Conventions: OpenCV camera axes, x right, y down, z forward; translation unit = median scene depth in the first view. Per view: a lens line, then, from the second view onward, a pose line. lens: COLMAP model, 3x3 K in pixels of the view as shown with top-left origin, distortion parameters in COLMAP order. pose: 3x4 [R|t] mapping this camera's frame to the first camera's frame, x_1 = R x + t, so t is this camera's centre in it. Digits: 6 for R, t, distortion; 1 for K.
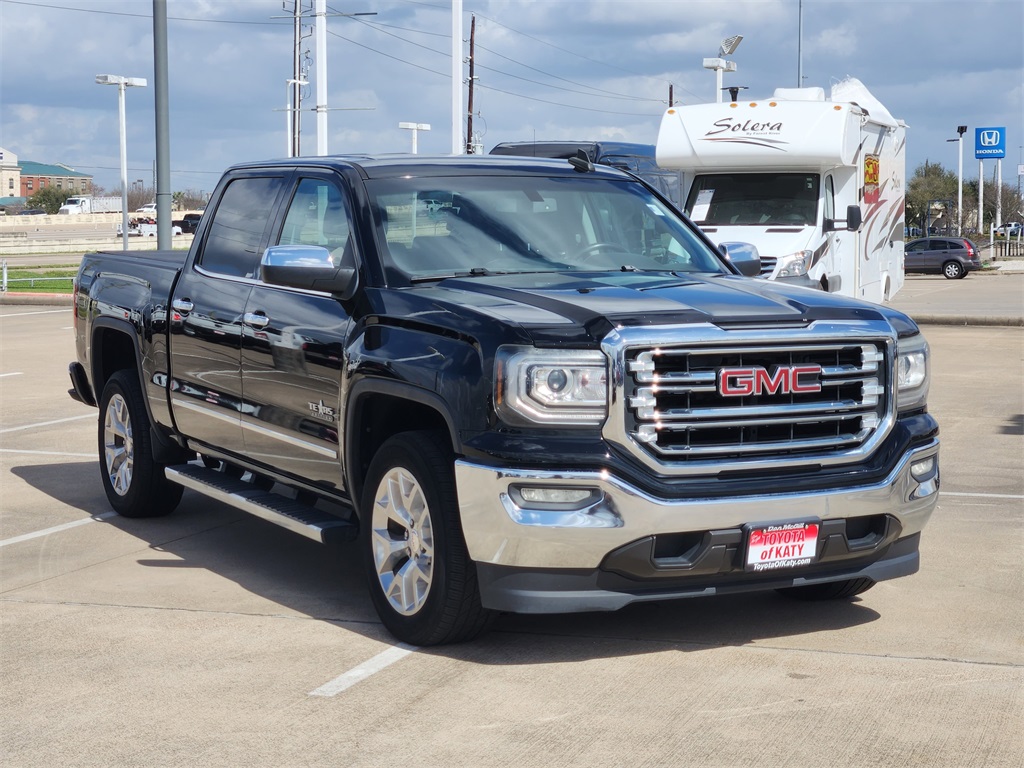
lens RADIAL K [[2141.4, 0, 492.9], [0, 2141.4, 379.3], [0, 0, 1]] dist [-1.137461, 14.365217]
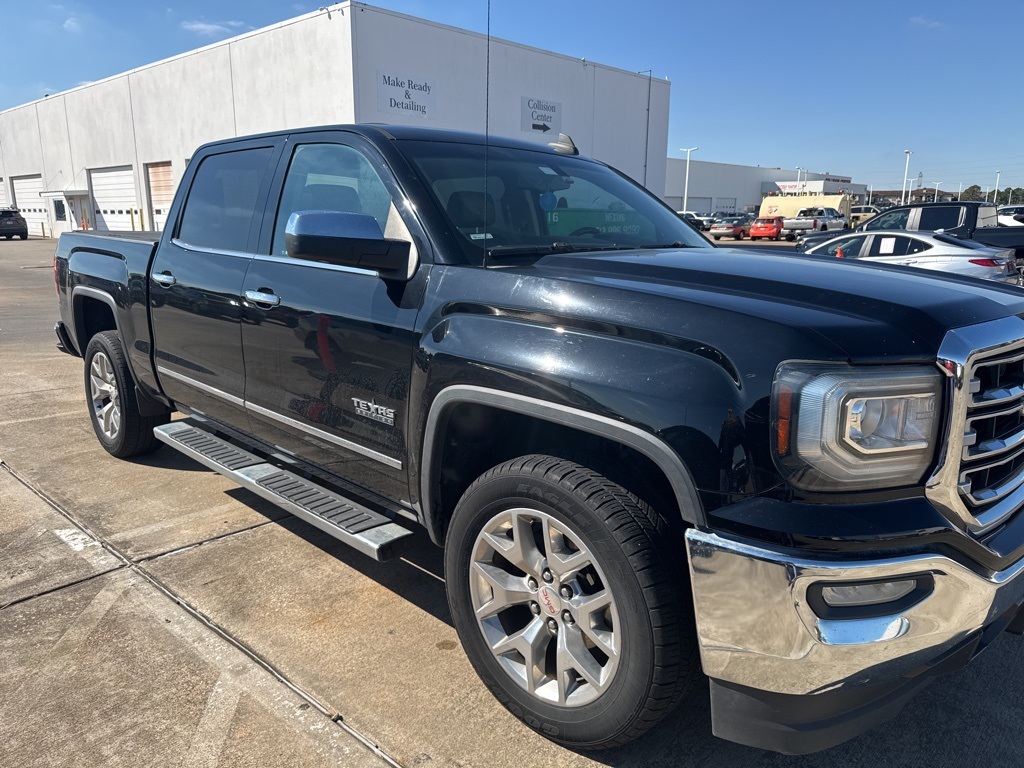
lens RADIAL K [[727.3, 0, 512.0], [0, 727.3, 384.0], [0, 0, 1]] dist [0.032154, -0.051625]
pose [[0.946779, -0.054091, 0.317306, -0.137033], [0.013001, 0.991401, 0.130210, -0.038017], [-0.321621, -0.119155, 0.939341, 0.808947]]
